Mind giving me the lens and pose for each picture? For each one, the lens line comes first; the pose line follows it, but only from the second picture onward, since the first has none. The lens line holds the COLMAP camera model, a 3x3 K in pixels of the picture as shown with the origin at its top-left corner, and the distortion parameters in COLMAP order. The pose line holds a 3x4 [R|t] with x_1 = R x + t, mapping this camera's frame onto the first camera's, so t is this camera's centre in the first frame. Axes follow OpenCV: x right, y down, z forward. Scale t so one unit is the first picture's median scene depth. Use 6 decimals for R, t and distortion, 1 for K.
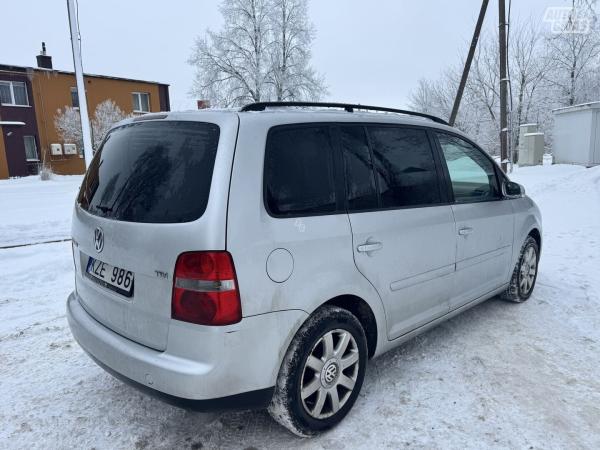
lens RADIAL K [[457.8, 0, 301.6], [0, 457.8, 221.4], [0, 0, 1]] dist [0.088082, -0.092556]
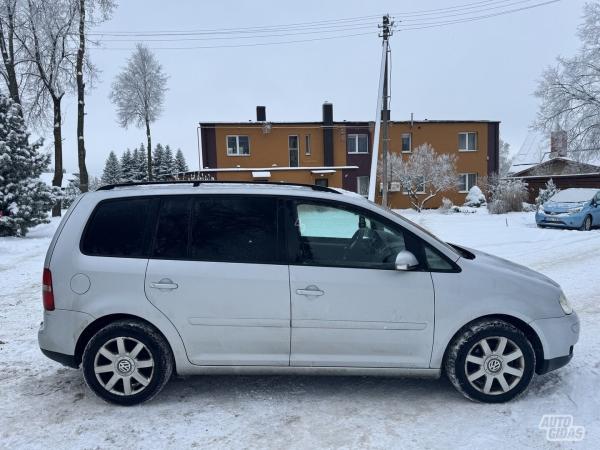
lens RADIAL K [[461.3, 0, 300.0], [0, 461.3, 225.0], [0, 0, 1]] dist [0.003402, 0.007539]
pose [[0.688340, 0.069028, -0.722096, 0.192517], [-0.112812, 0.993537, -0.012562, -0.021261], [0.716562, 0.090108, 0.691679, 0.044565]]
